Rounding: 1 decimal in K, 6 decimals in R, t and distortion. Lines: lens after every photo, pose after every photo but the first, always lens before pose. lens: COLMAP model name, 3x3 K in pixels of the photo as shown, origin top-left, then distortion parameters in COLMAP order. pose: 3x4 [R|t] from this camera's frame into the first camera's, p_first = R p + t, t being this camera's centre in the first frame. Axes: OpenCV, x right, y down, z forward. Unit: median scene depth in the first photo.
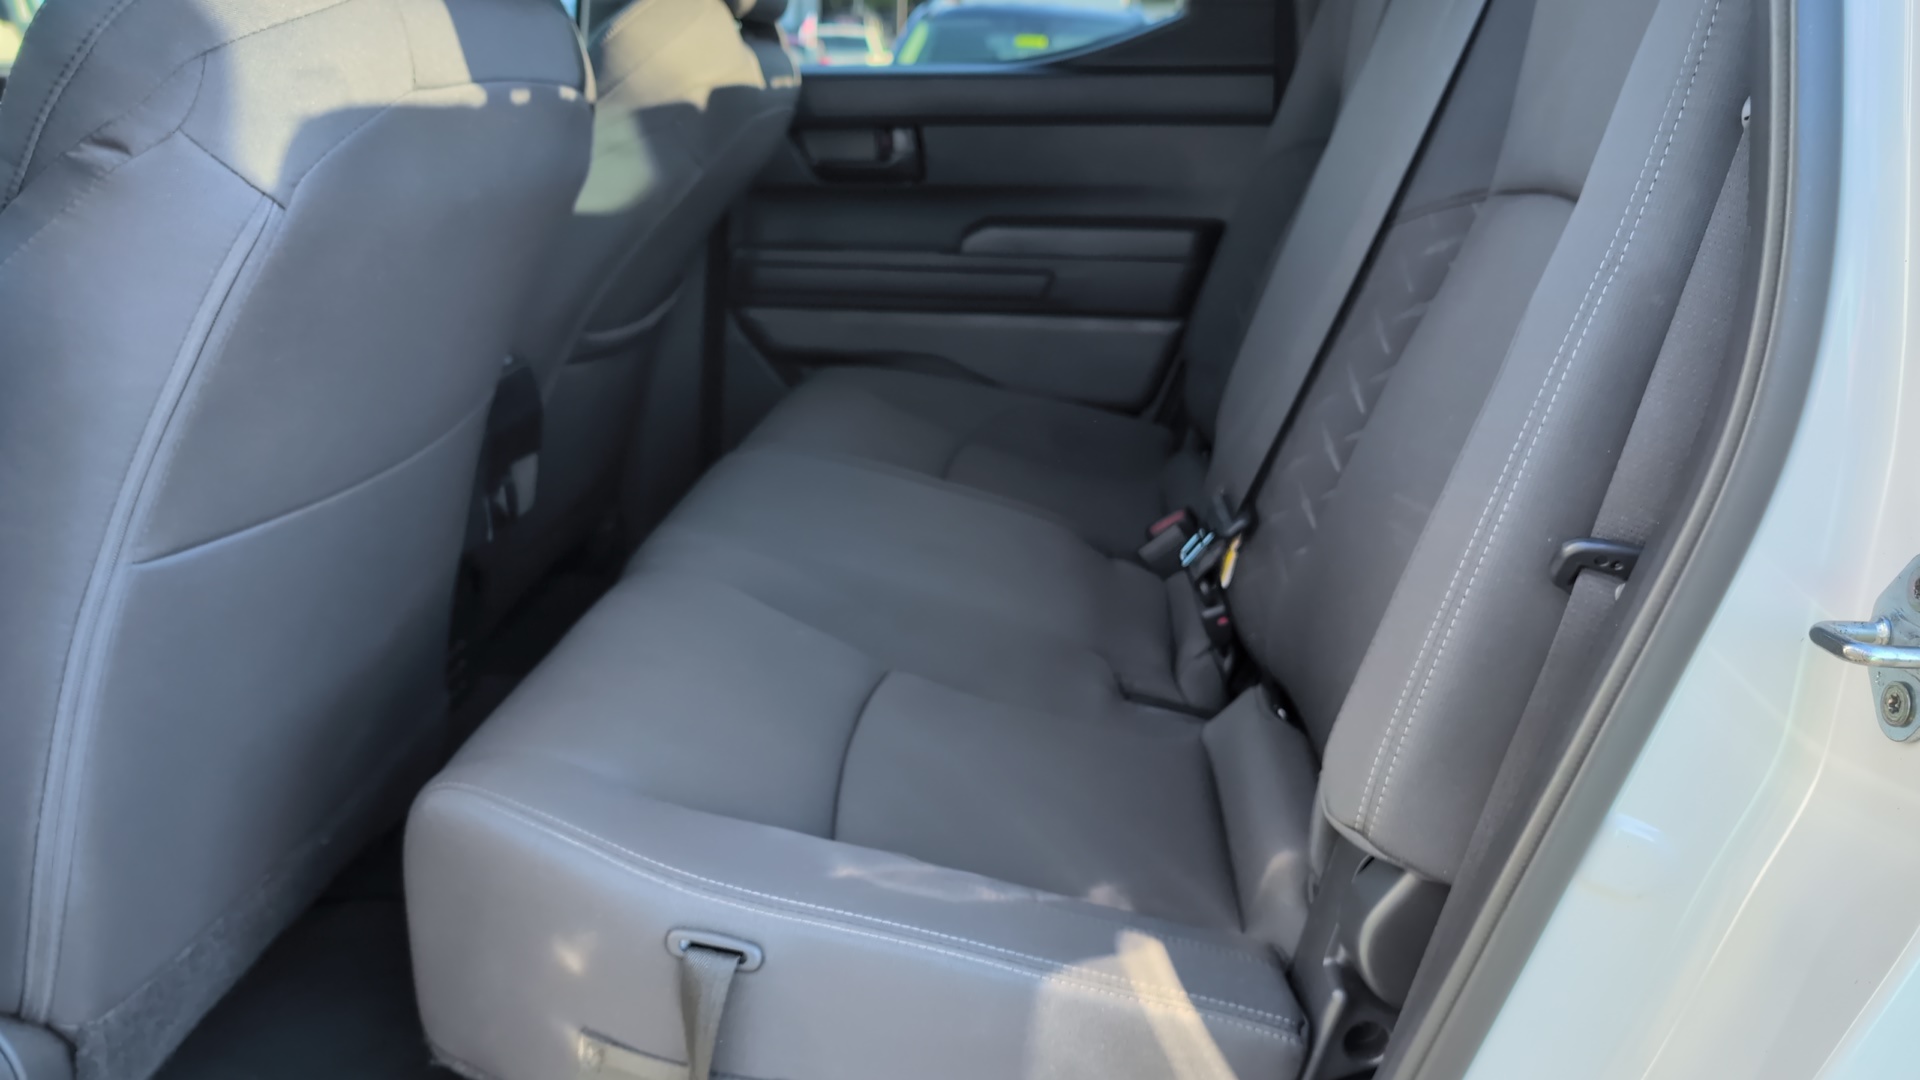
lens RADIAL K [[1612.4, 0, 960.0], [0, 1612.4, 540.0], [0, 0, 1]] dist [0.012480, -0.002319]
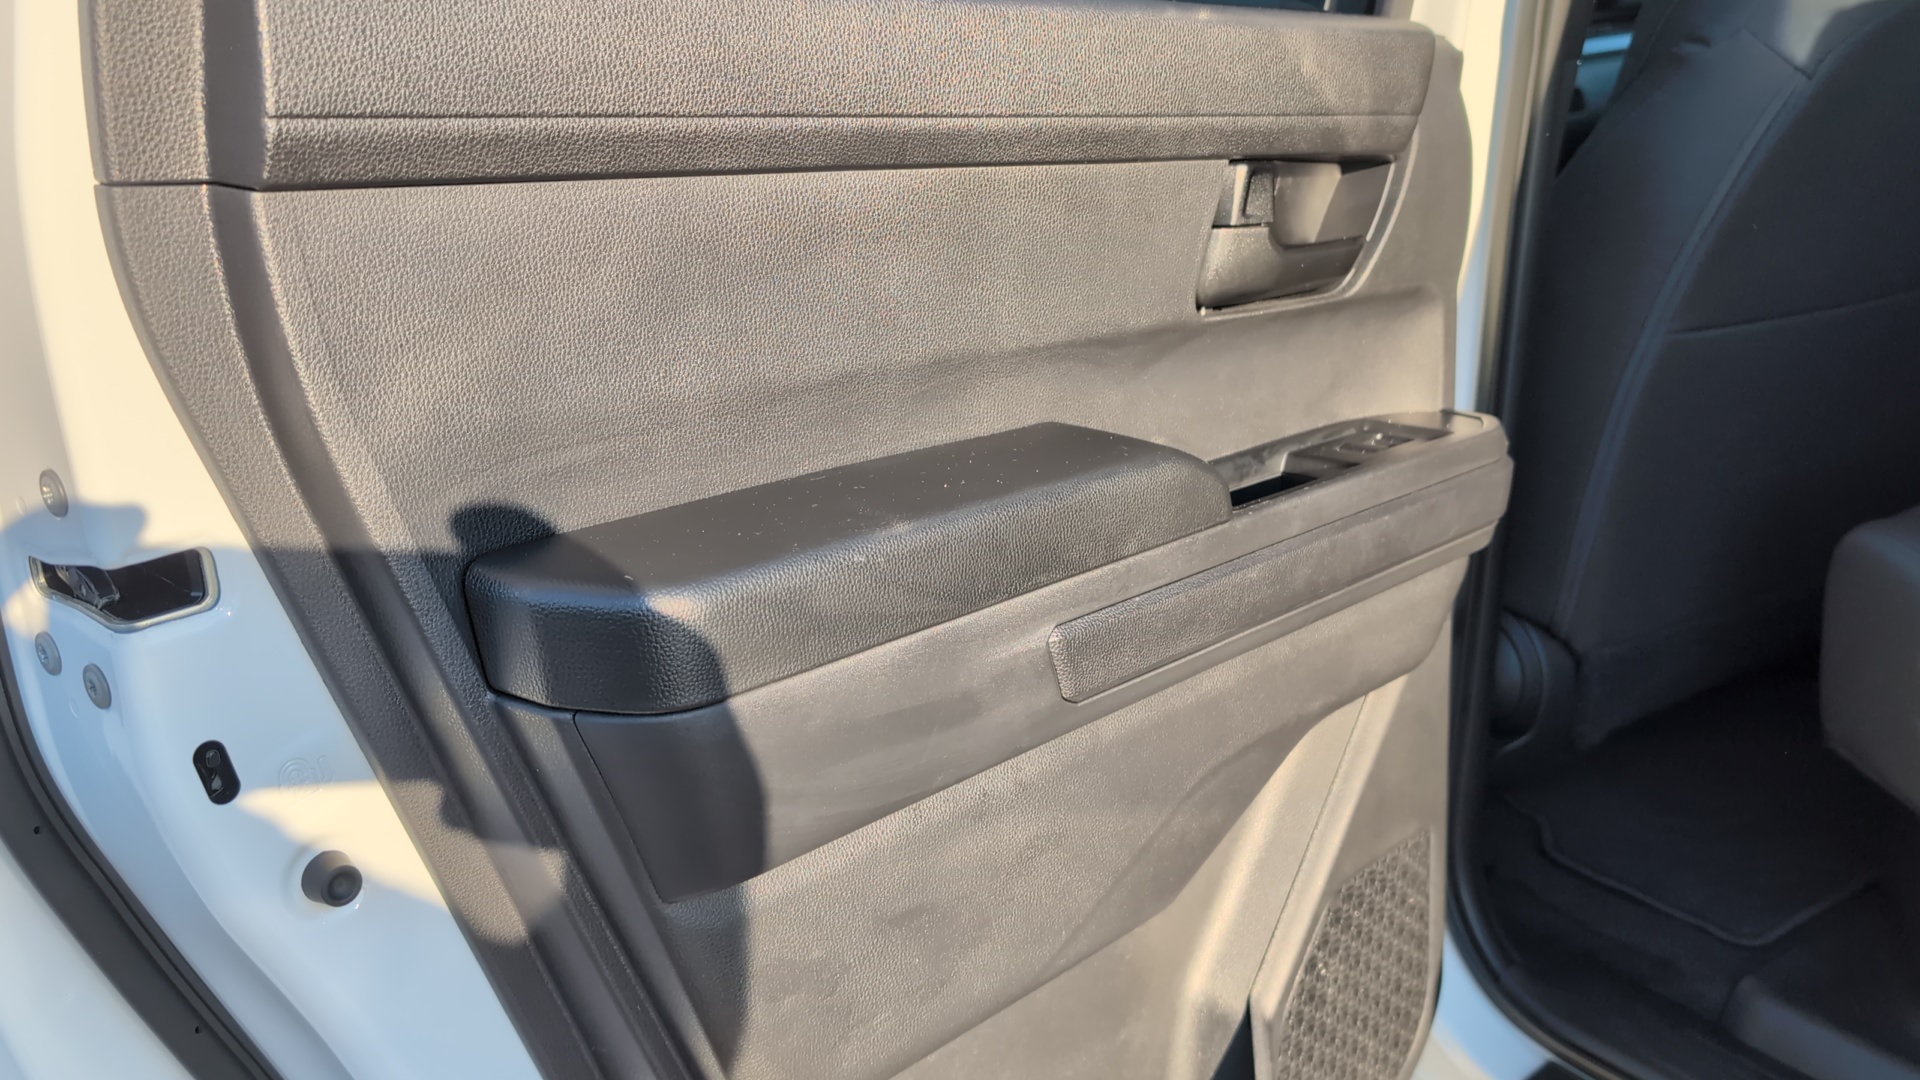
lens RADIAL K [[1612.4, 0, 960.0], [0, 1612.4, 540.0], [0, 0, 1]] dist [0.012480, -0.002319]
pose [[0.648378, 0.138066, -0.748695, 0.200255], [-0.097871, 0.990374, 0.097877, 0.121208], [0.755002, 0.009814, 0.655649, -0.450808]]
